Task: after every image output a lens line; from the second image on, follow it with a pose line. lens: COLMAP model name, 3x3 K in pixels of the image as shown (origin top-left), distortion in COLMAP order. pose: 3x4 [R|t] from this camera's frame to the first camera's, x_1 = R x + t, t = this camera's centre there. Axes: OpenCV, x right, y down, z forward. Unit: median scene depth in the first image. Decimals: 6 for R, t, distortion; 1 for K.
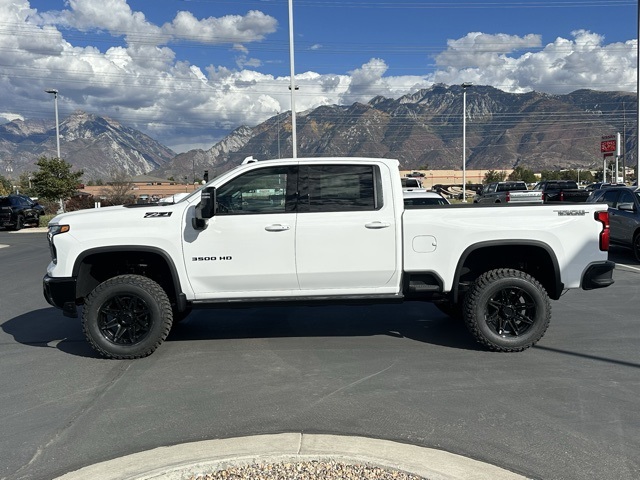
lens RADIAL K [[653.6, 0, 318.2], [0, 653.6, 236.7], [0, 0, 1]] dist [0.178446, -0.371592]
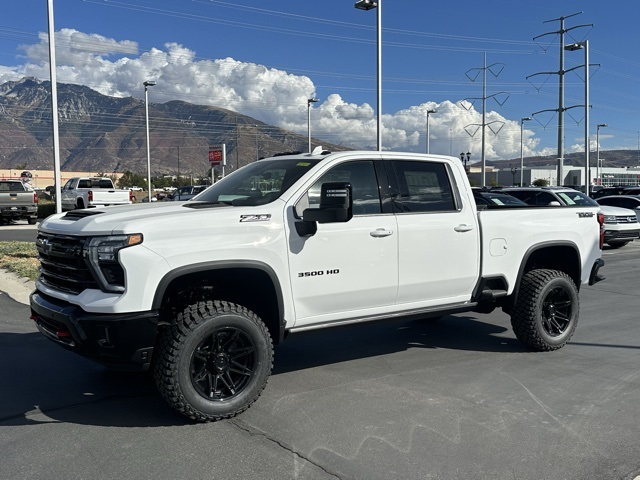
lens RADIAL K [[653.6, 0, 318.2], [0, 653.6, 236.7], [0, 0, 1]] dist [0.178446, -0.371592]
pose [[0.834892, -0.018683, 0.550097, -0.590707], [0.022013, 0.999758, 0.000545, -0.010885], [-0.549974, 0.011654, 0.835100, 0.341436]]
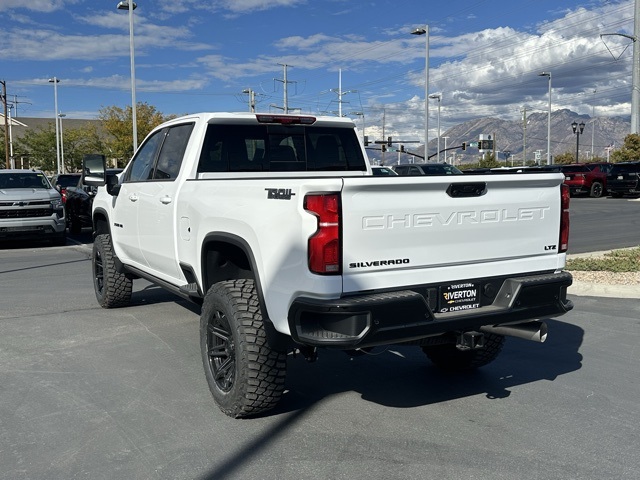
lens RADIAL K [[653.6, 0, 318.2], [0, 653.6, 236.7], [0, 0, 1]] dist [0.178446, -0.371592]
pose [[0.453004, 0.093625, -0.886579, 0.877115], [-0.048335, 0.995587, 0.080439, -0.045841], [0.890197, 0.006413, 0.455530, 0.804851]]
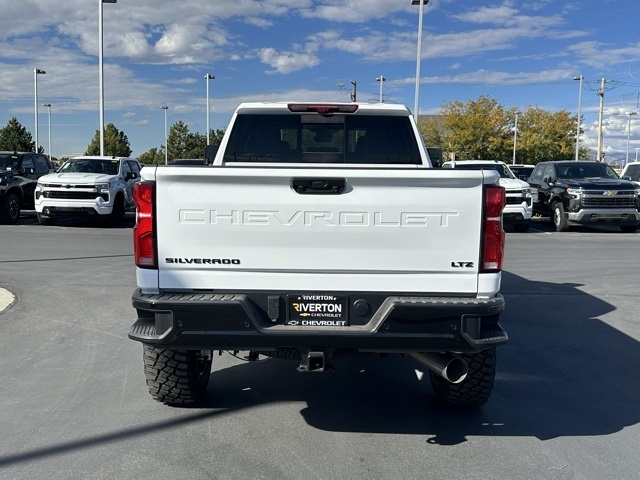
lens RADIAL K [[653.6, 0, 318.2], [0, 653.6, 236.7], [0, 0, 1]] dist [0.178446, -0.371592]
pose [[-0.049843, 0.117743, -0.991792, 0.907943], [-0.072450, 0.989984, 0.121169, -0.066624], [0.996126, 0.077894, -0.040814, 1.177225]]
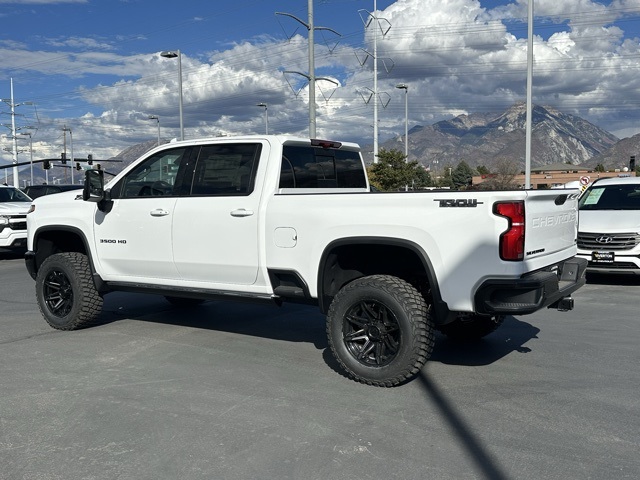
lens RADIAL K [[653.6, 0, 318.2], [0, 653.6, 236.7], [0, 0, 1]] dist [0.178446, -0.371592]
pose [[0.810397, 0.047569, -0.583947, 0.679637], [-0.037981, 0.998867, 0.028658, -0.014976], [0.584649, -0.001045, 0.811286, 0.359659]]
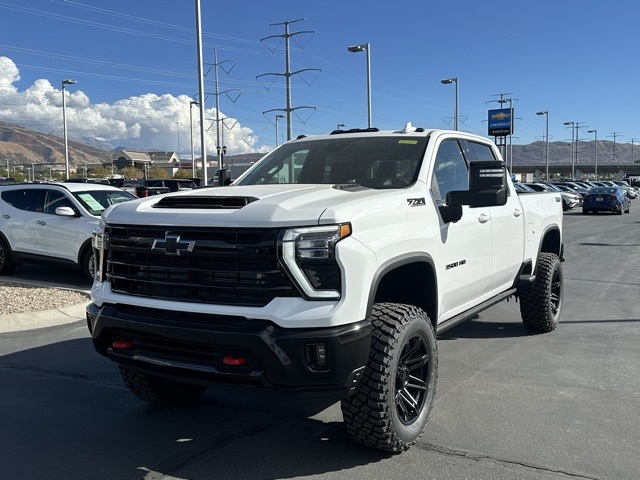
lens RADIAL K [[653.6, 0, 318.2], [0, 653.6, 236.7], [0, 0, 1]] dist [0.178446, -0.371592]
pose [[0.546753, -0.045523, 0.836055, -0.816615], [0.047426, 0.998602, 0.023358, -0.019468], [-0.835949, 0.026880, 0.548148, 0.735526]]
